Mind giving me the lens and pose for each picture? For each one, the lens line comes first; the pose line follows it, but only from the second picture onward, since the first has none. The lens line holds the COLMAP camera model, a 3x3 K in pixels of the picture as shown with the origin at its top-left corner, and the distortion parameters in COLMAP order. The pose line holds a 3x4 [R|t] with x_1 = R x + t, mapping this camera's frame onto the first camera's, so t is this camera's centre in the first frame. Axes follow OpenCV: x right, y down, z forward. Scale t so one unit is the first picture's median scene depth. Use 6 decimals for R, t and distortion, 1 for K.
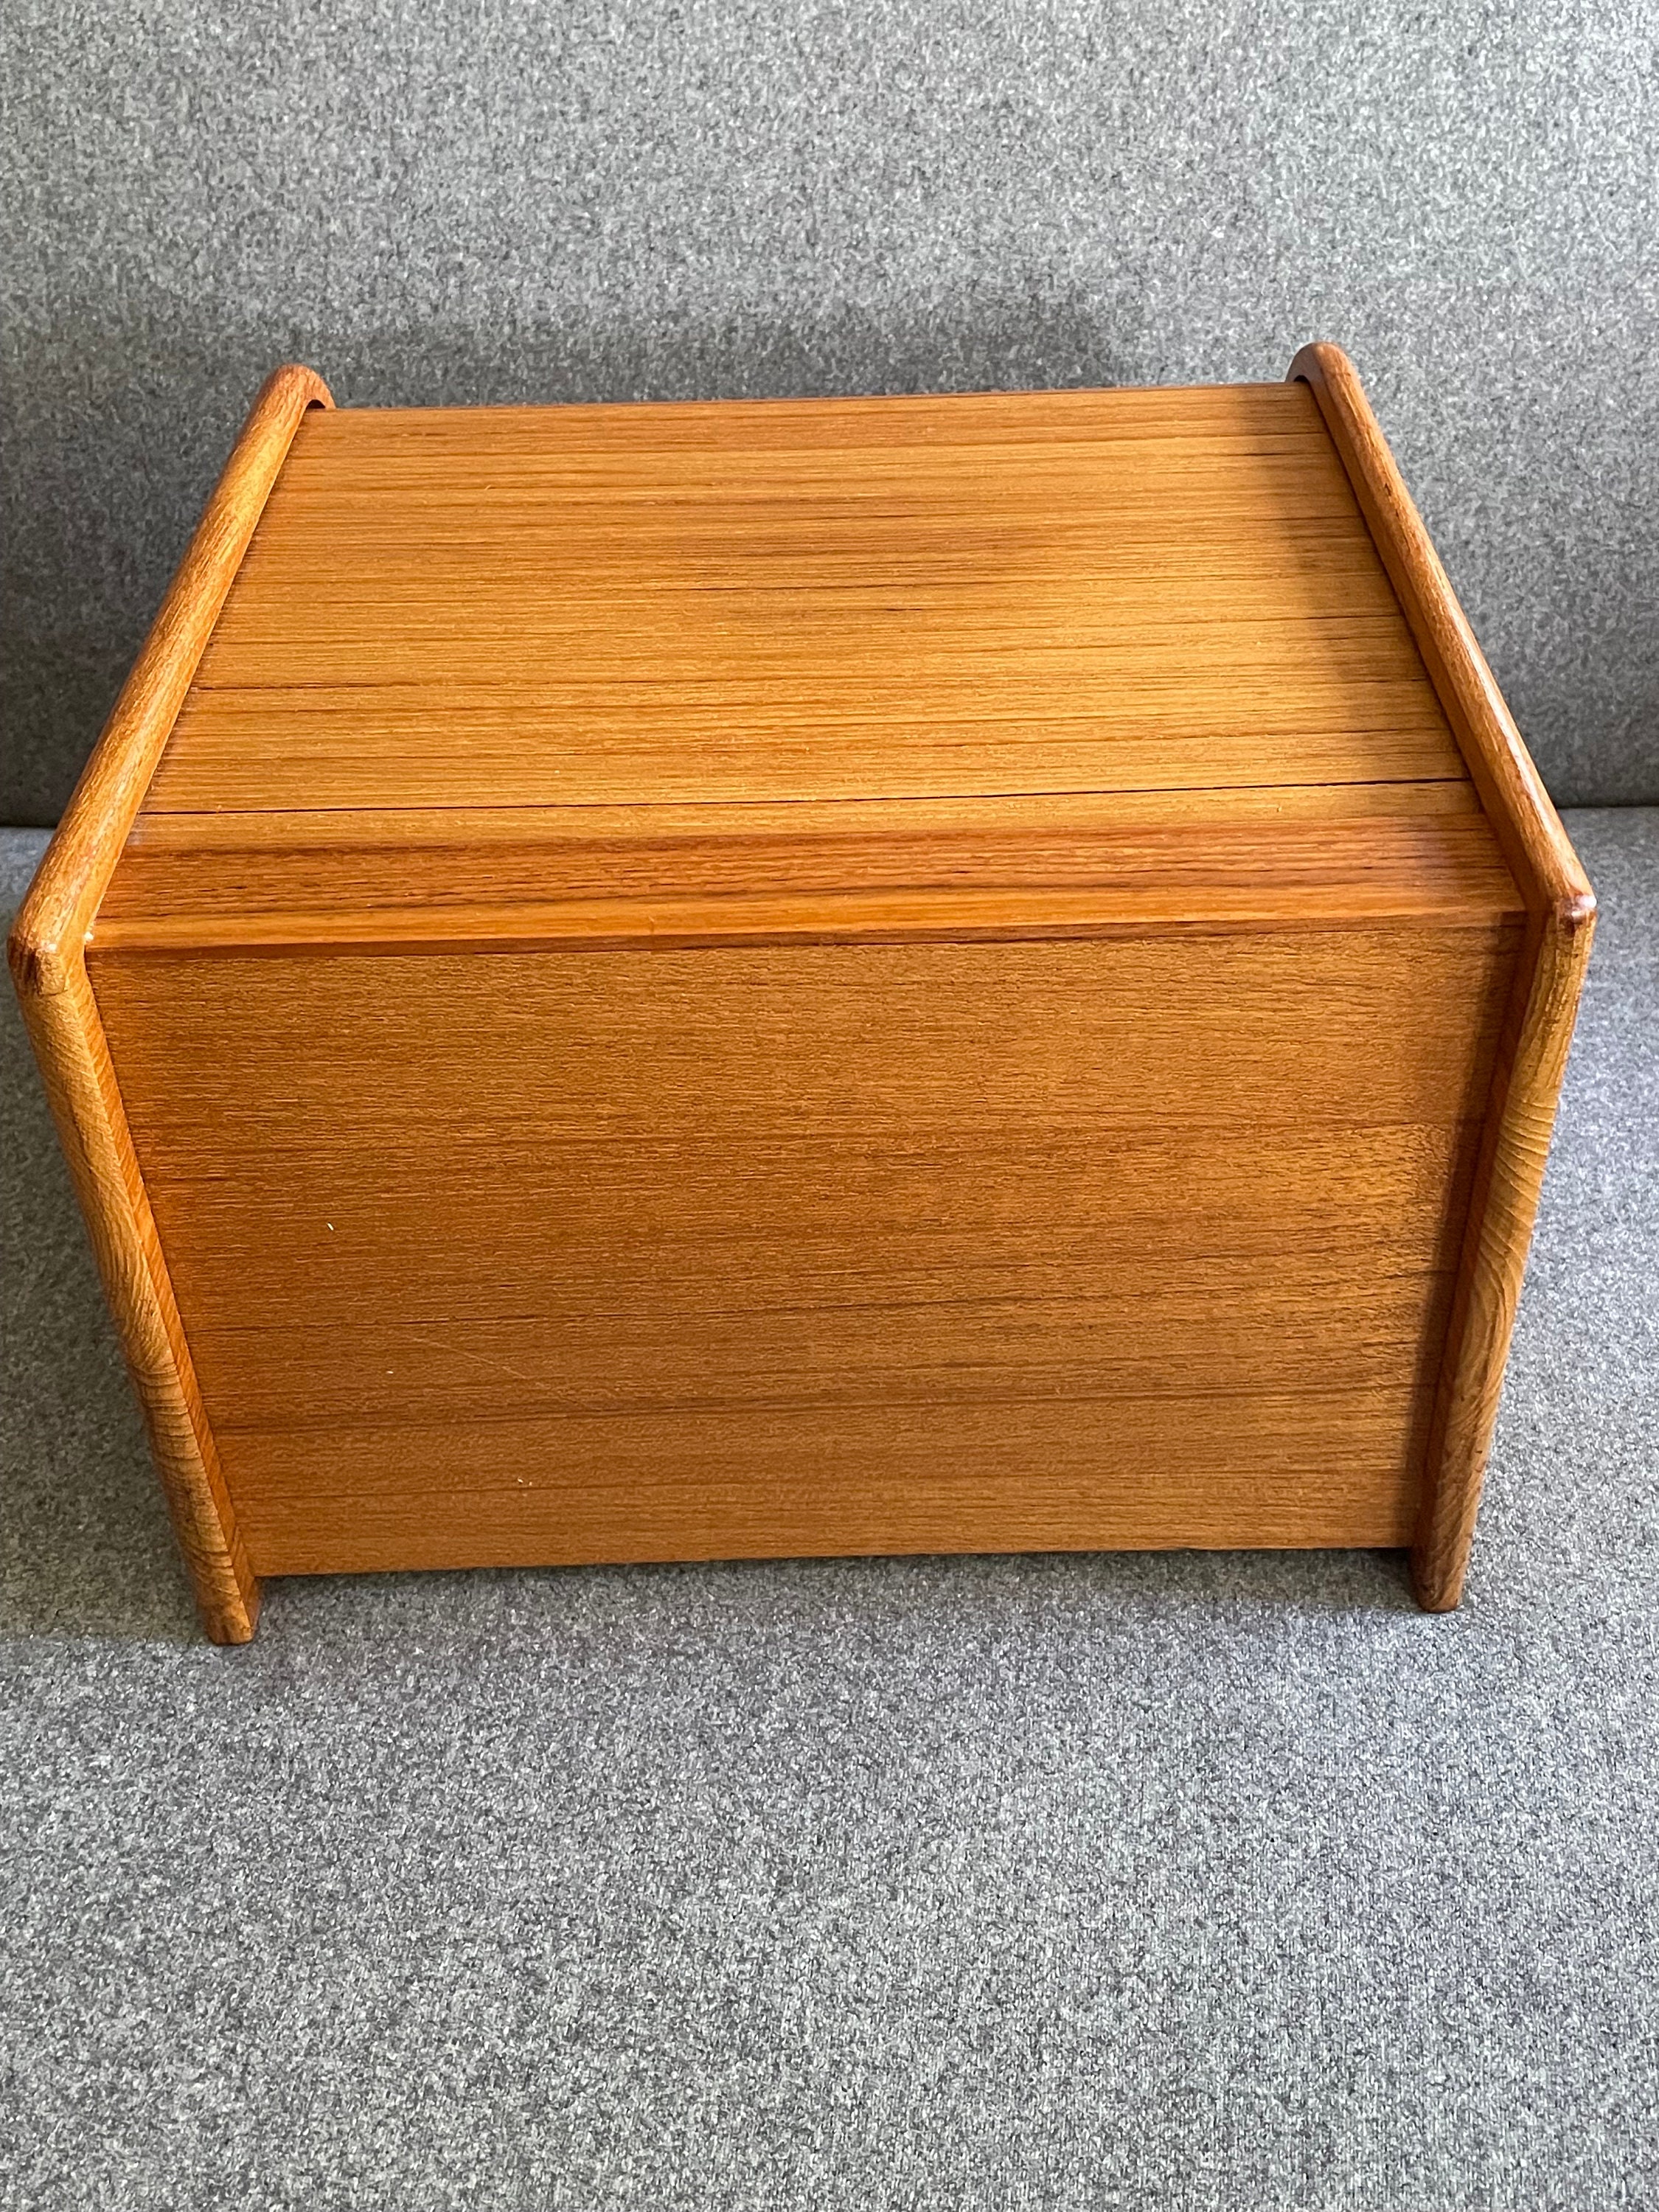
lens RADIAL K [[2361.9, 0, 835.8], [0, 2361.9, 1097.4], [0, 0, 1]] dist [0.038493, 0.000000]
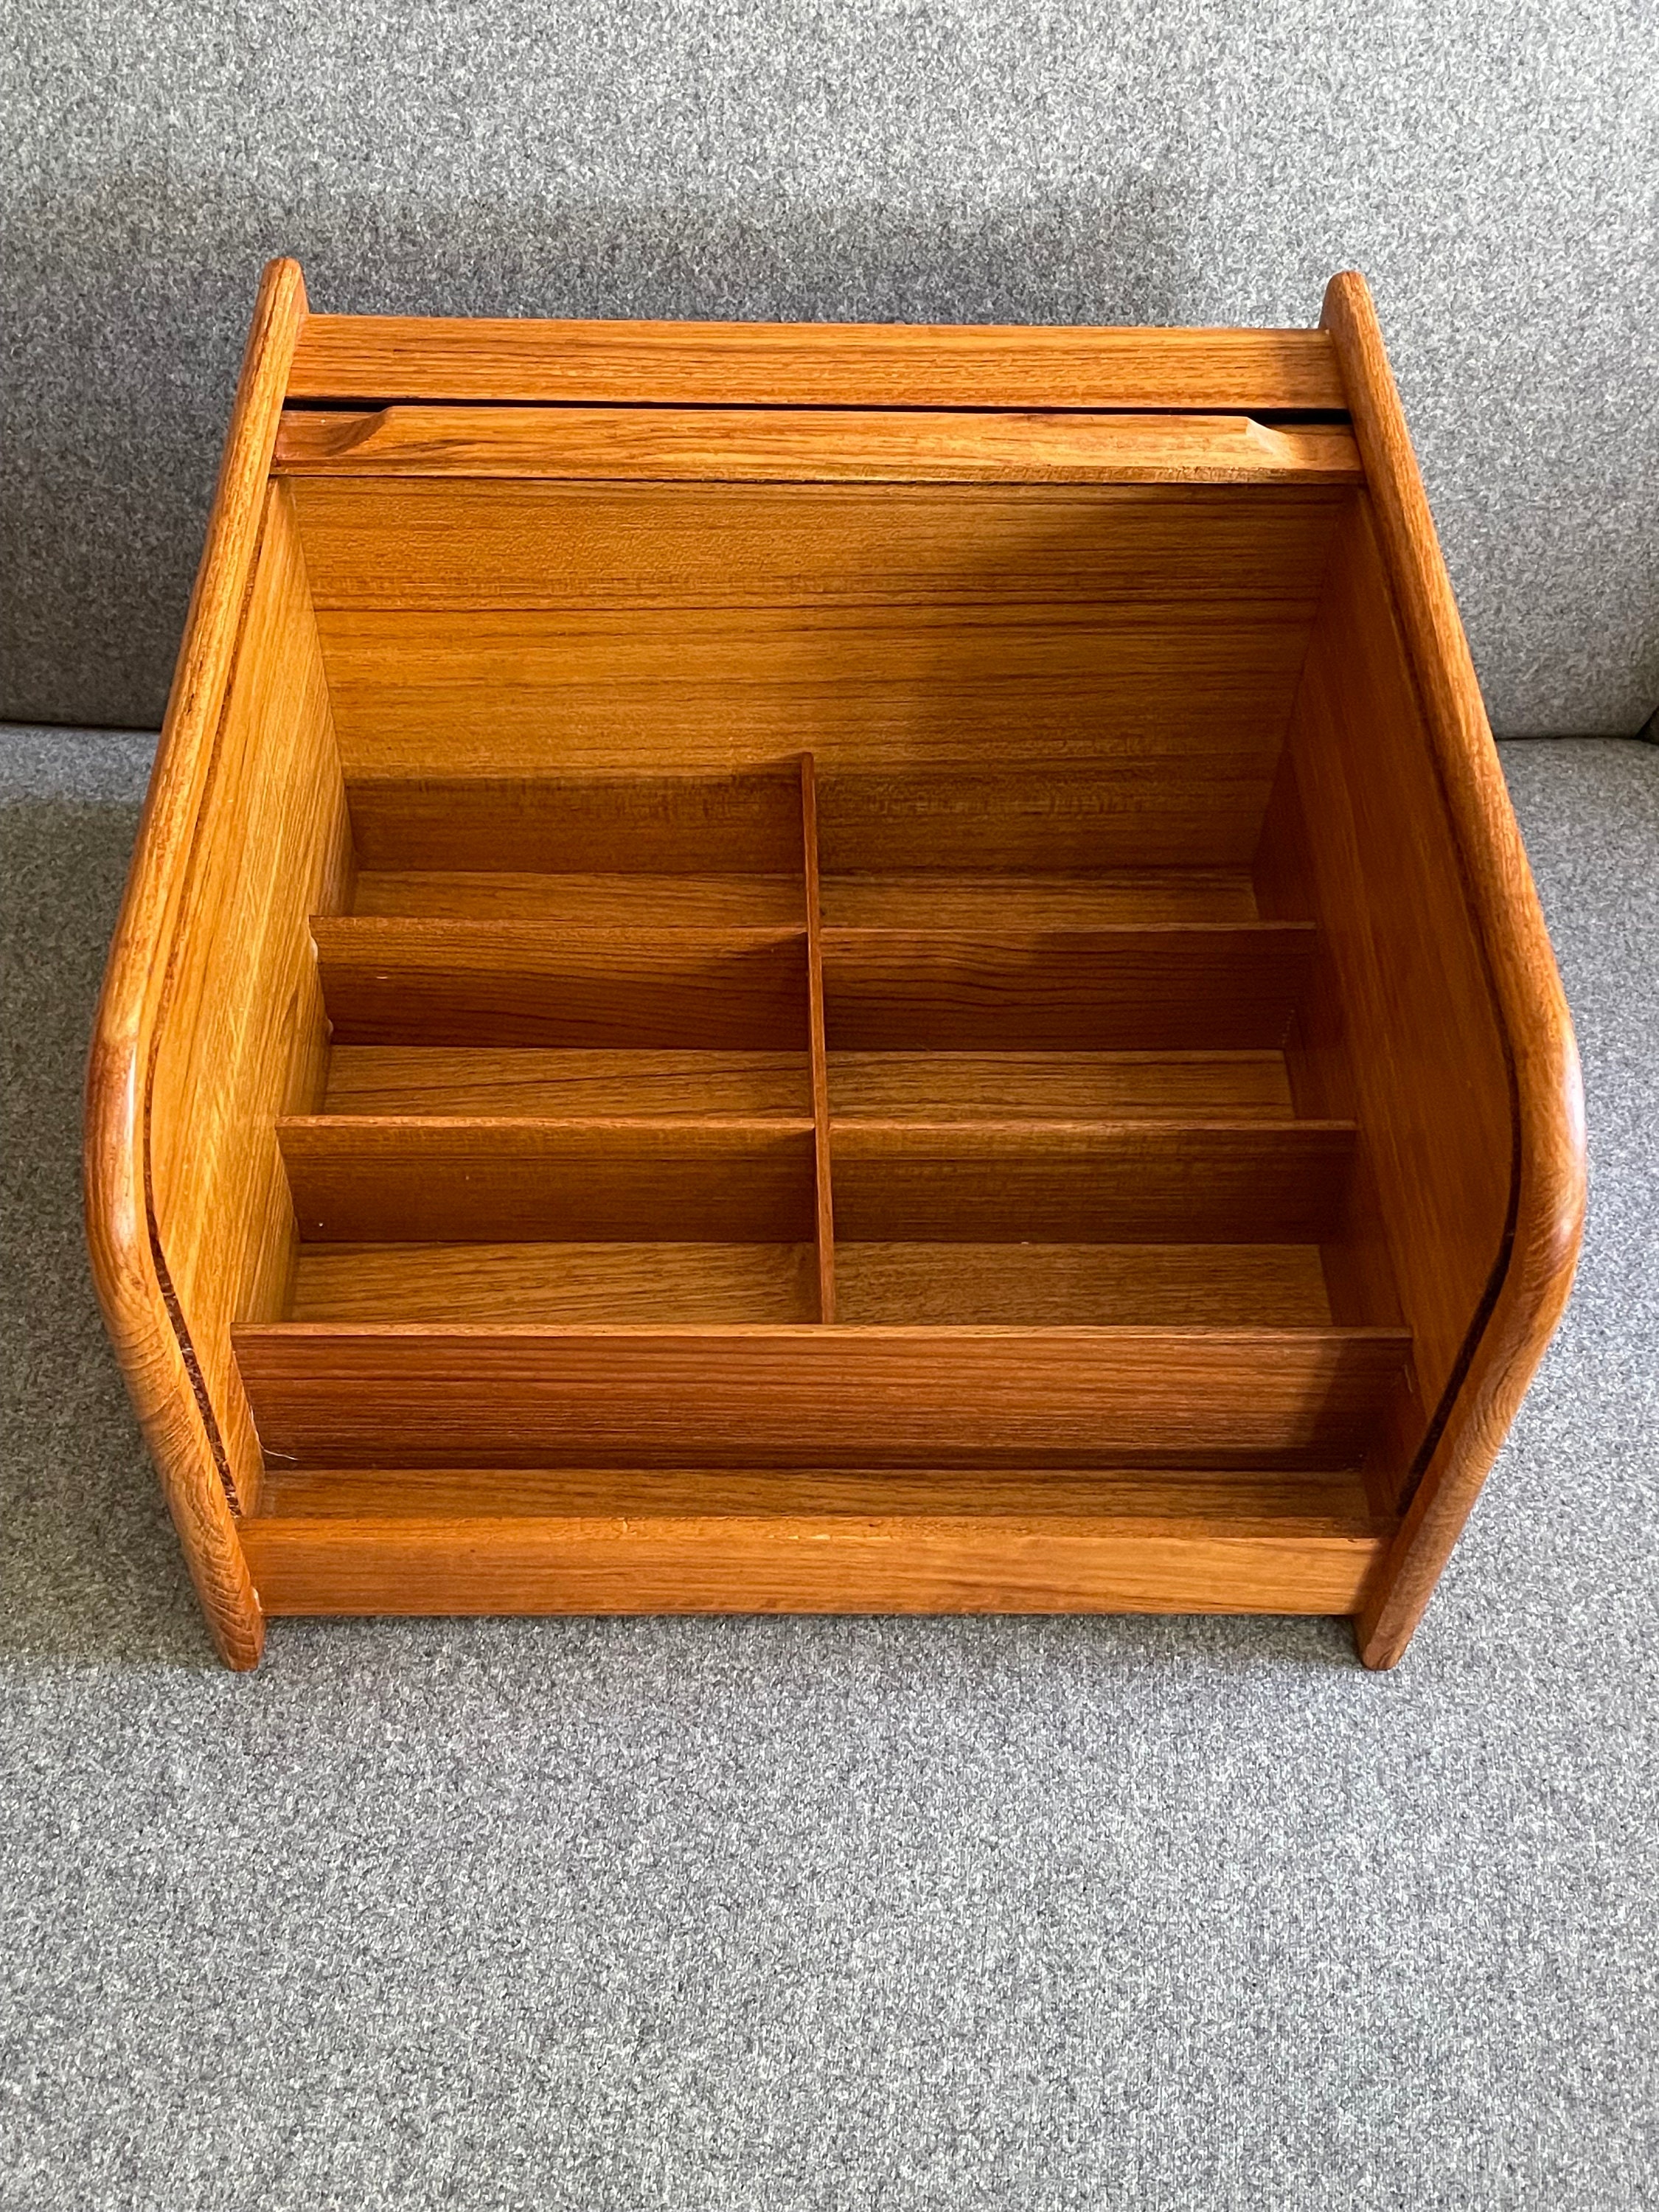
lens RADIAL K [[2361.9, 0, 802.2], [0, 2361.9, 1085.4], [0, 0, 1]] dist [0.038493, 0.000000]
pose [[0.998795, 0.021283, 0.044227, -0.007601], [-0.030347, 0.975994, 0.215671, -0.289441], [-0.038575, -0.216753, 0.975464, 0.043707]]
